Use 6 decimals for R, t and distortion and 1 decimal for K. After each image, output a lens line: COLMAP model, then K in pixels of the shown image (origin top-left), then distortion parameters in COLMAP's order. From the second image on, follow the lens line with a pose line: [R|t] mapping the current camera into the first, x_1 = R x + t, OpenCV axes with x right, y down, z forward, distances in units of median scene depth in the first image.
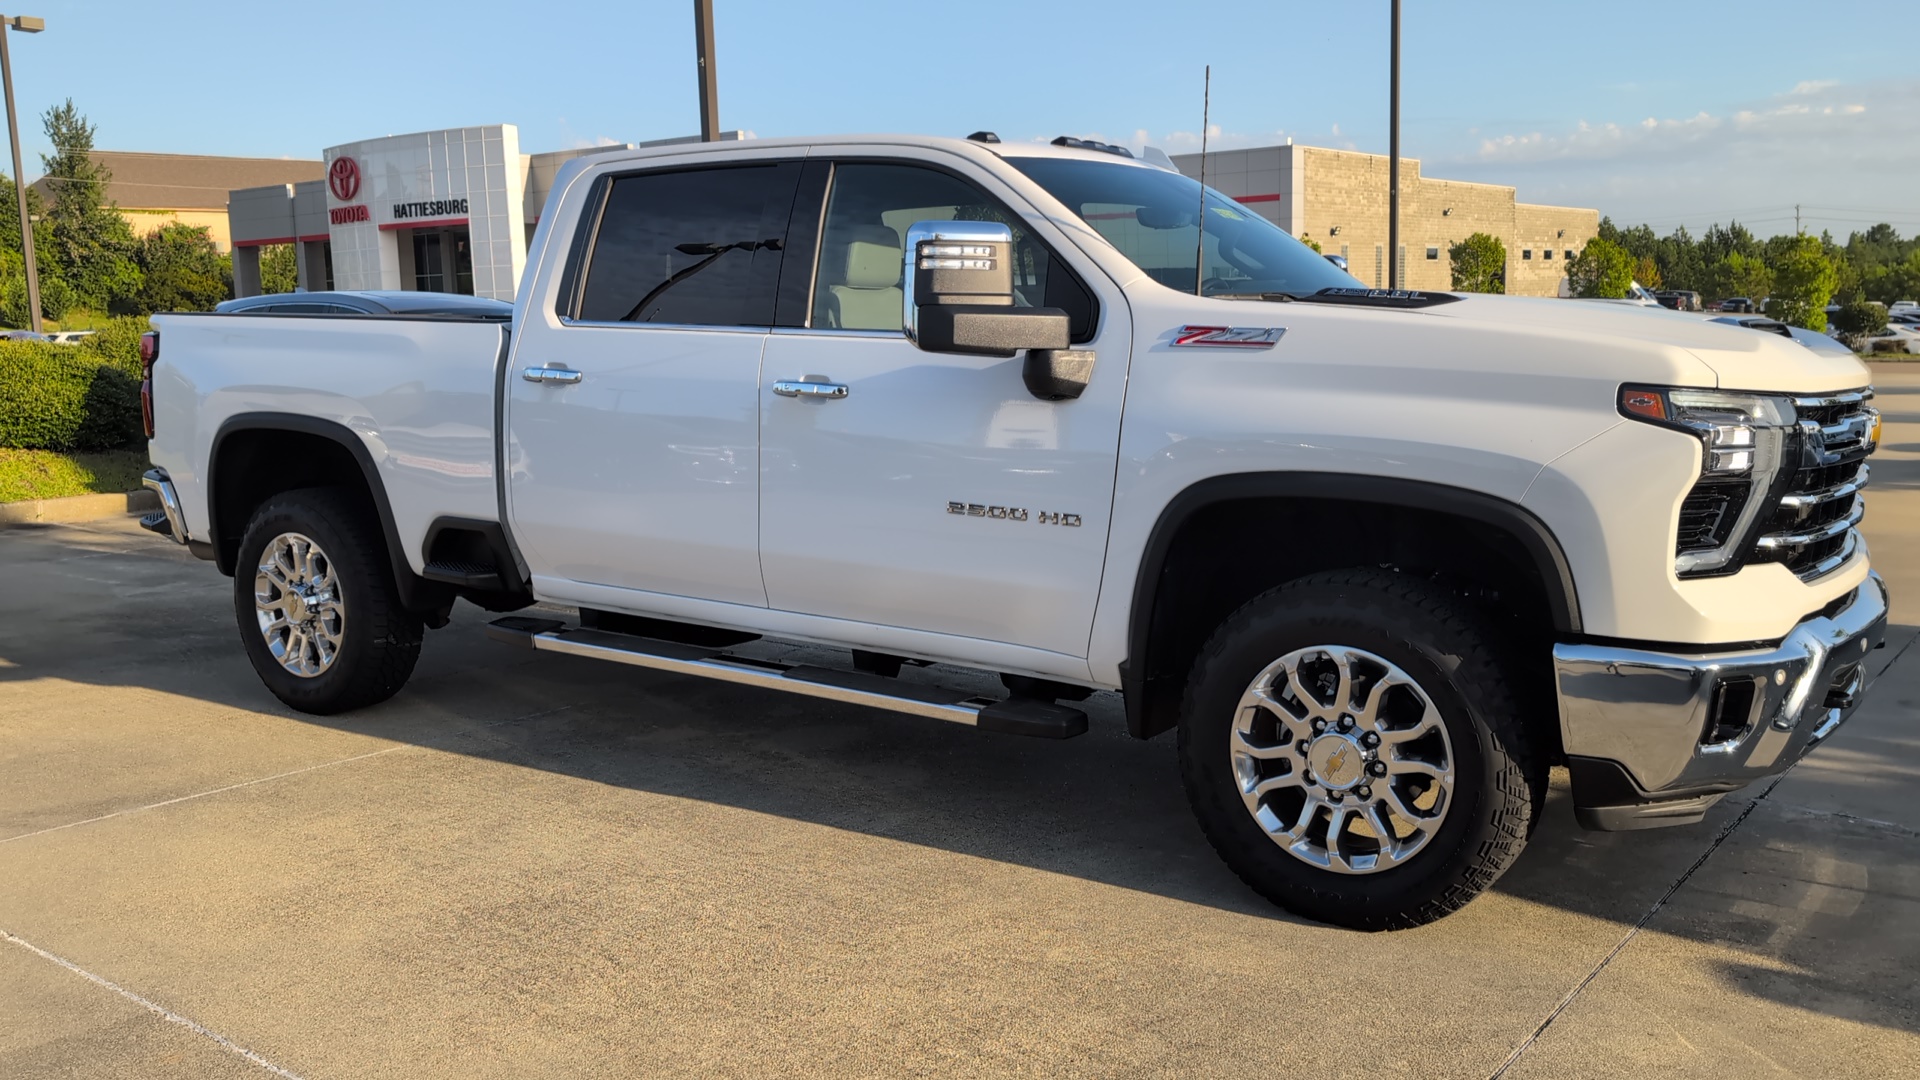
lens RADIAL K [[1616.8, 0, 960.6], [0, 1616.8, 573.1], [0, 0, 1]] dist [0.079384, -0.002796]
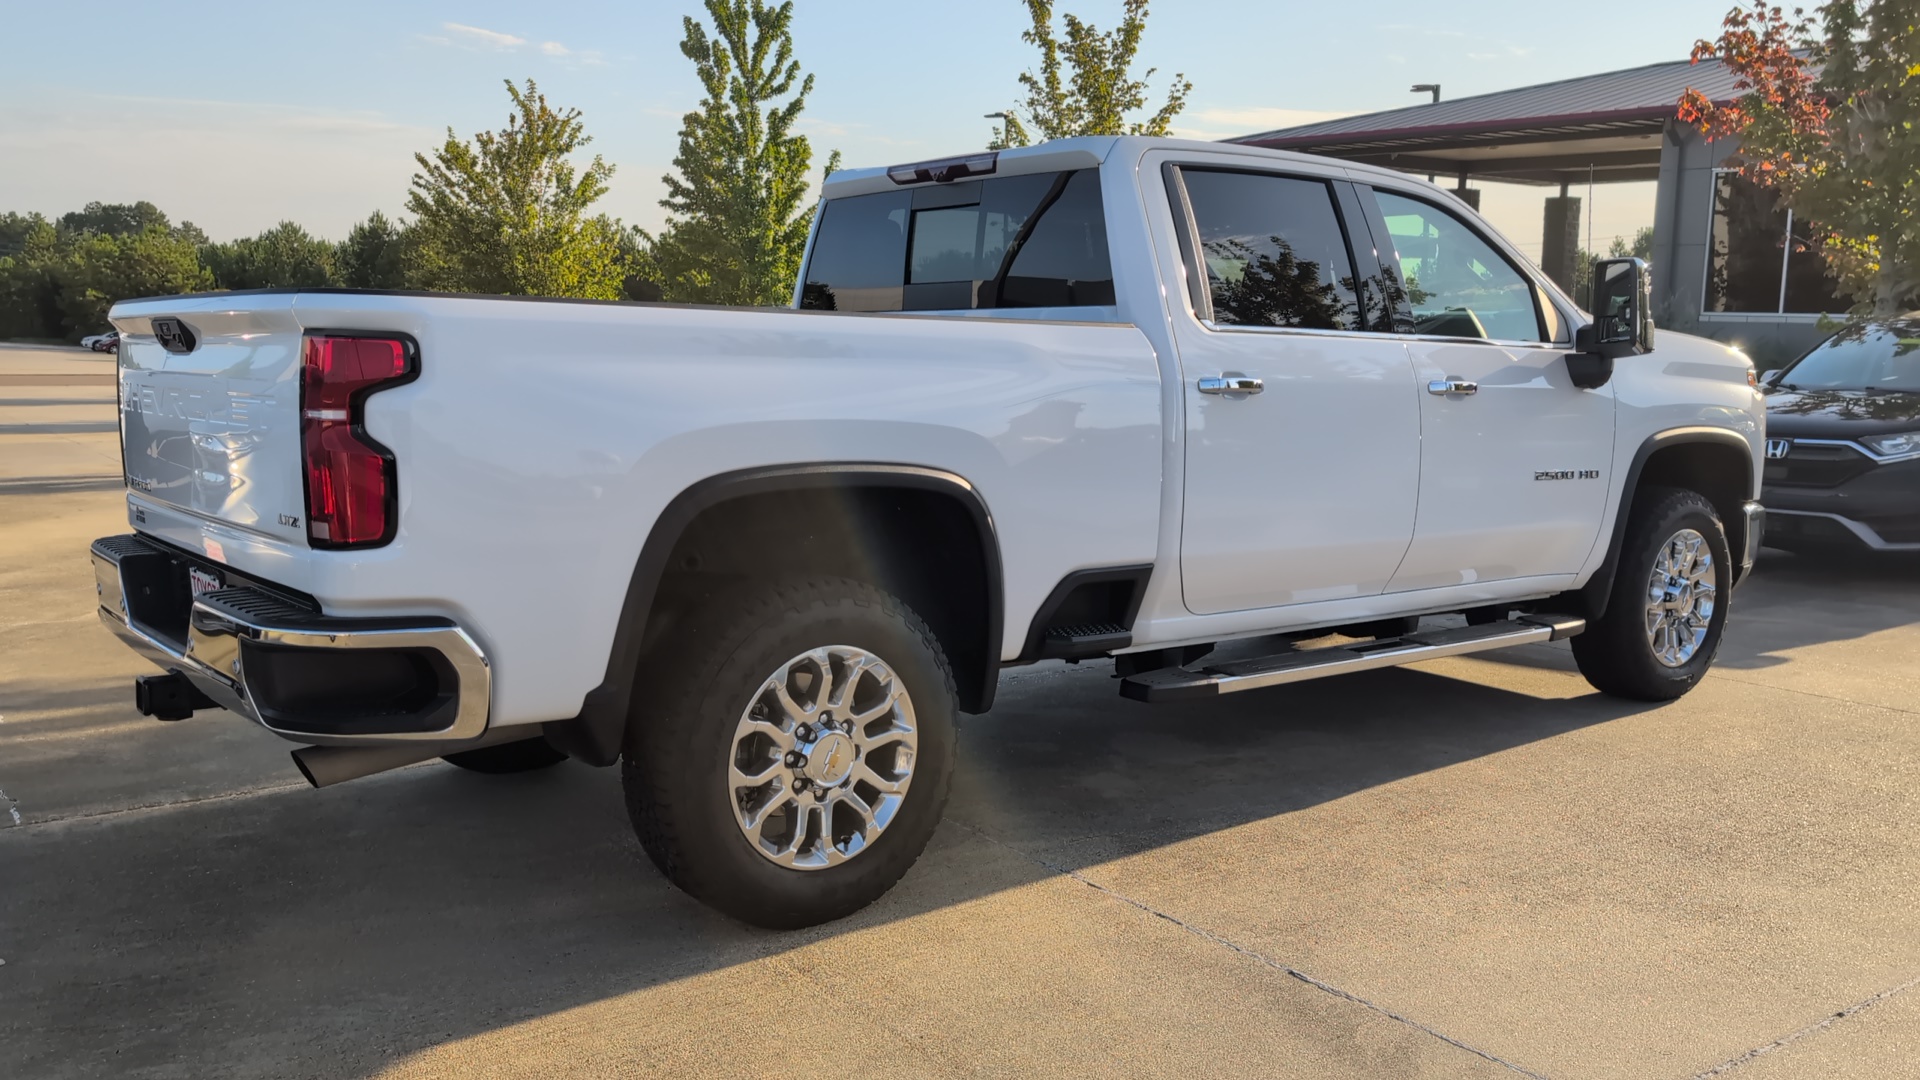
lens RADIAL K [[1616.8, 0, 960.6], [0, 1616.8, 573.1], [0, 0, 1]] dist [0.079384, -0.002796]
pose [[0.277018, -0.111635, 0.954358, -1.141529], [0.149753, 0.986107, 0.071880, -0.104036], [-0.949123, 0.123006, 0.289887, 0.869135]]
